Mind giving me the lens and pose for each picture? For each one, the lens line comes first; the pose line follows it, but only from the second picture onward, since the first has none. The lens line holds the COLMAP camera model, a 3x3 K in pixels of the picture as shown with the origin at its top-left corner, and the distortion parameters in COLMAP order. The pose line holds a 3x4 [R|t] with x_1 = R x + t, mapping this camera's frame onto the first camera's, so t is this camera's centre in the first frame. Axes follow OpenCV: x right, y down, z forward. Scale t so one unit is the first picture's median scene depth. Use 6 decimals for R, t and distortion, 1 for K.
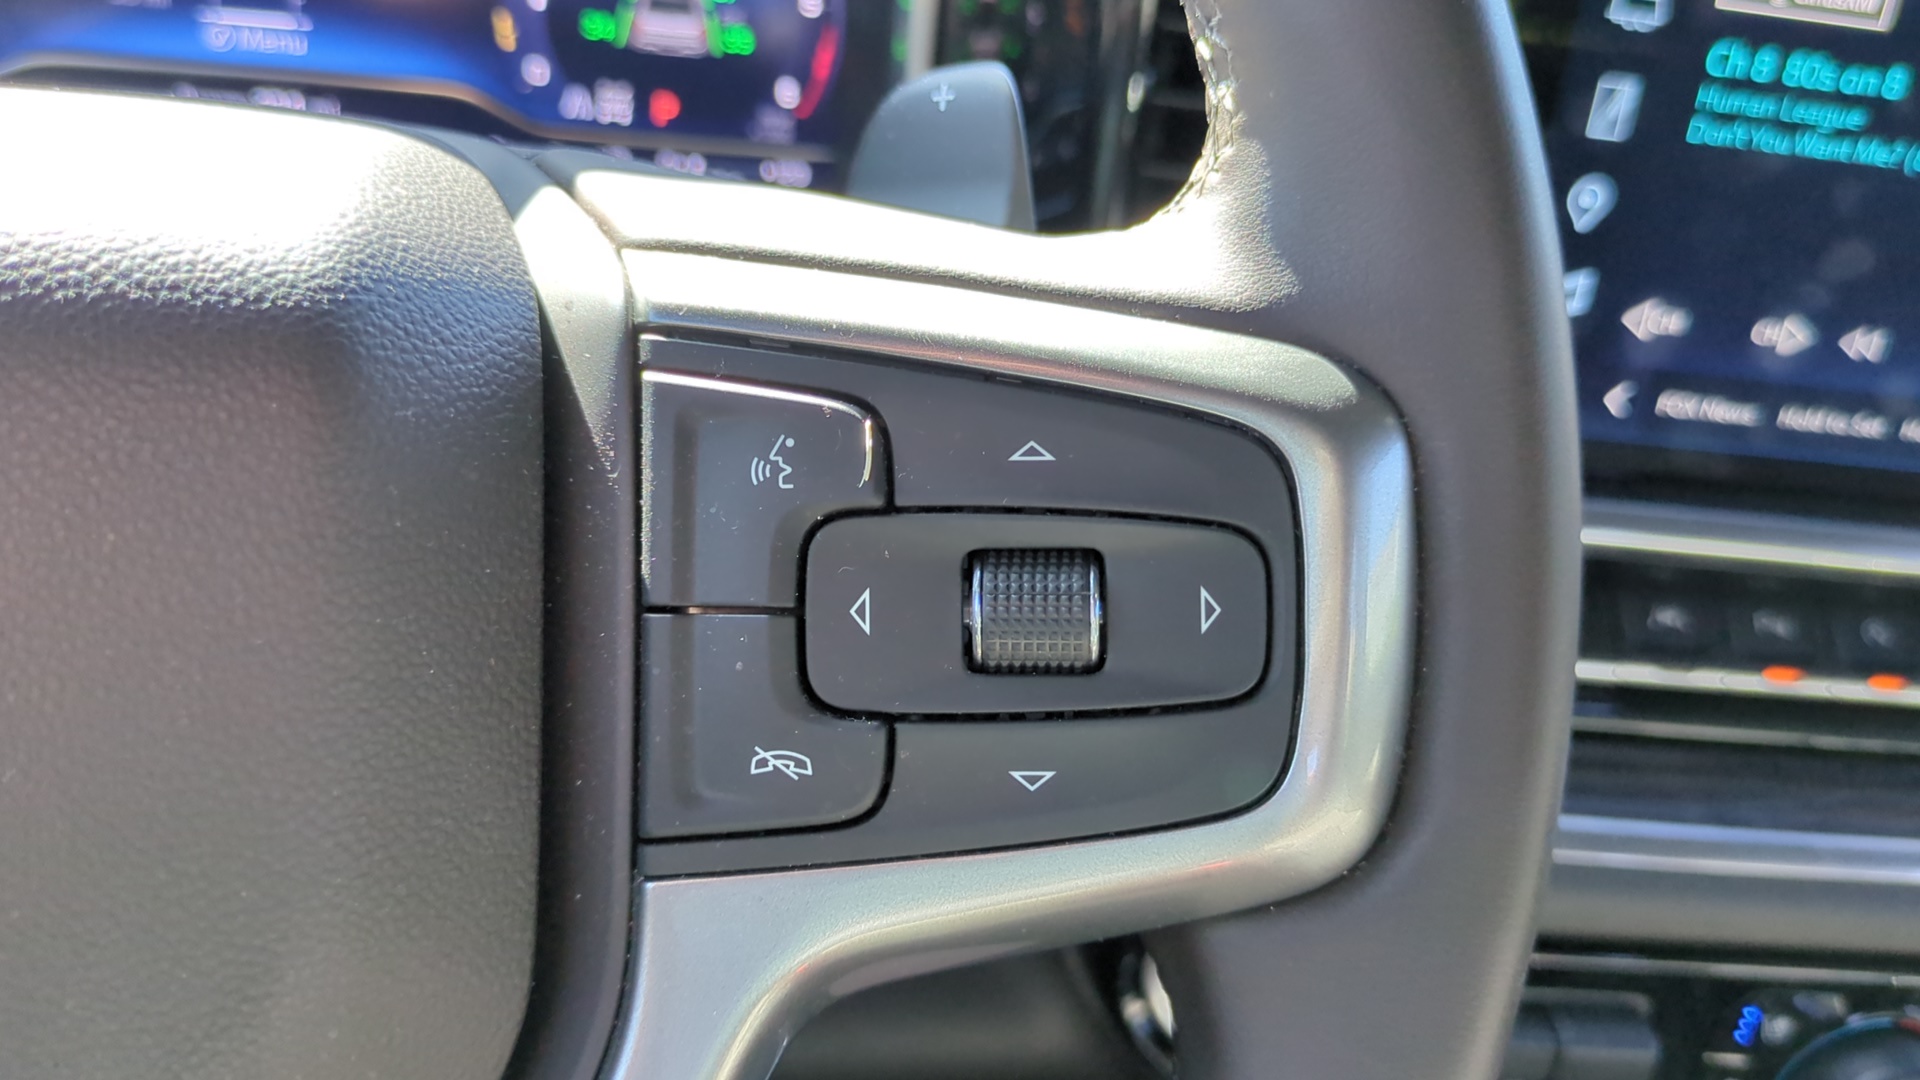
lens RADIAL K [[1679.5, 0, 963.9], [0, 1679.5, 535.7], [0, 0, 1]] dist [0.048929, -0.056332]
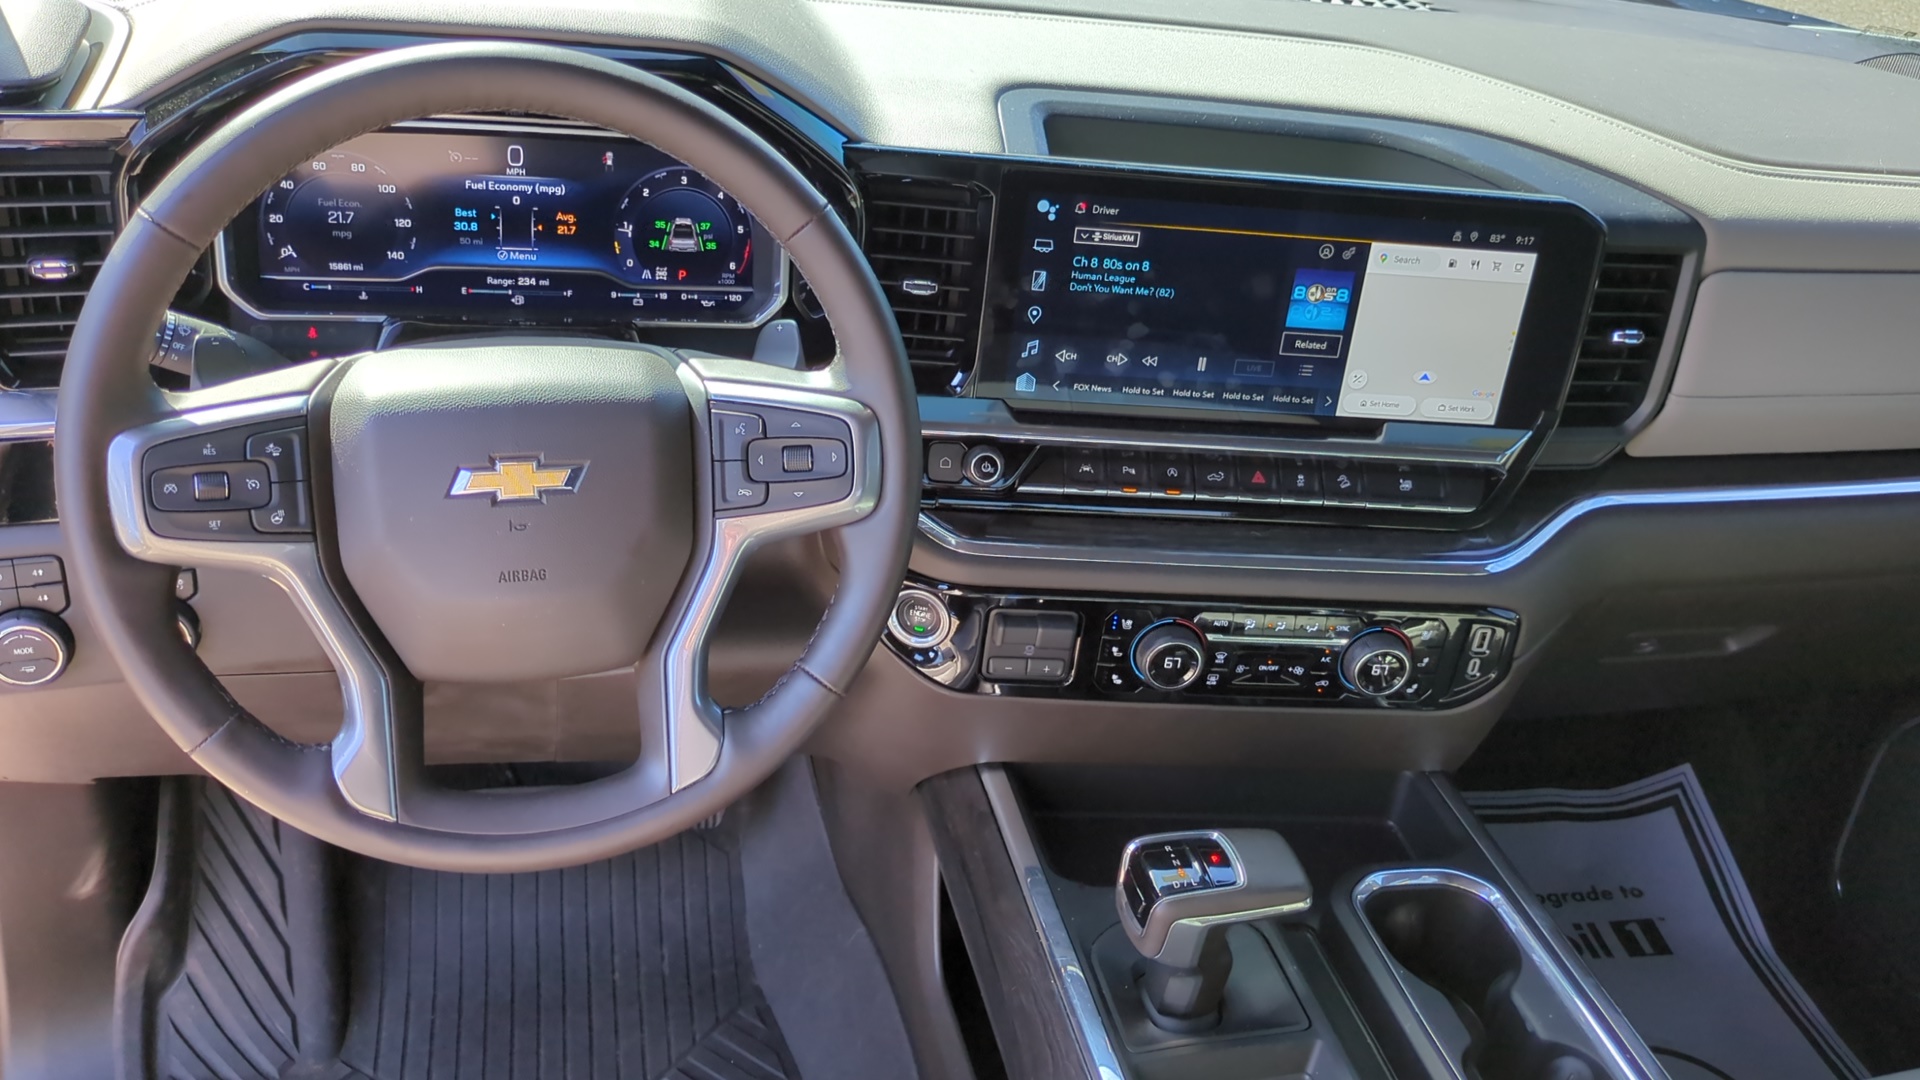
lens RADIAL K [[1646.0, 0, 950.6], [0, 1646.0, 527.1], [0, 0, 1]] dist [0.034191, -0.023377]
pose [[0.998975, -0.036202, 0.027167, 0.154007], [0.035017, 0.998465, 0.042916, 0.024550], [-0.028679, -0.041921, 0.998709, -1.646381]]
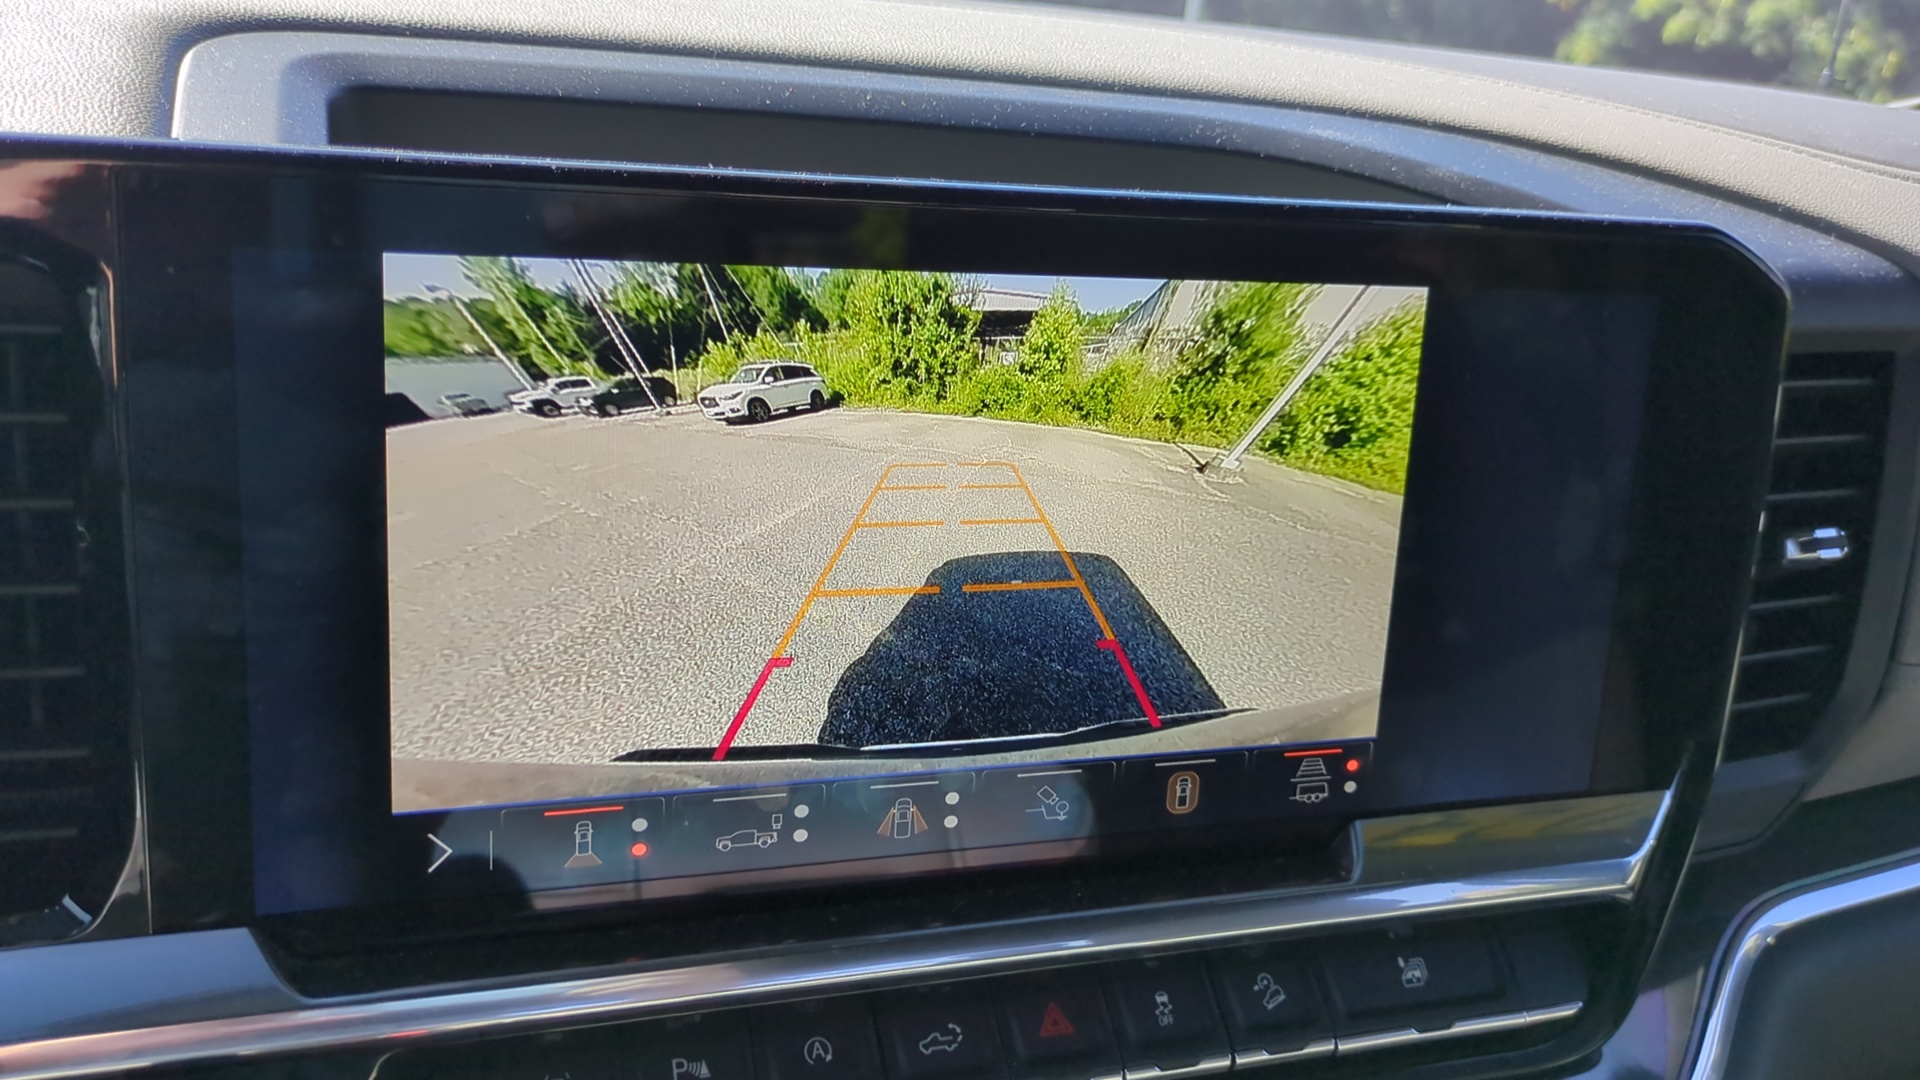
lens RADIAL K [[1679.5, 0, 961.1], [0, 1679.5, 532.4], [0, 0, 1]] dist [0.048929, -0.056332]
pose [[0.960156, -0.126974, 0.248954, 0.482723], [0.159403, 0.980530, -0.114679, -0.107250], [-0.229545, 0.149794, 0.961702, 0.122551]]
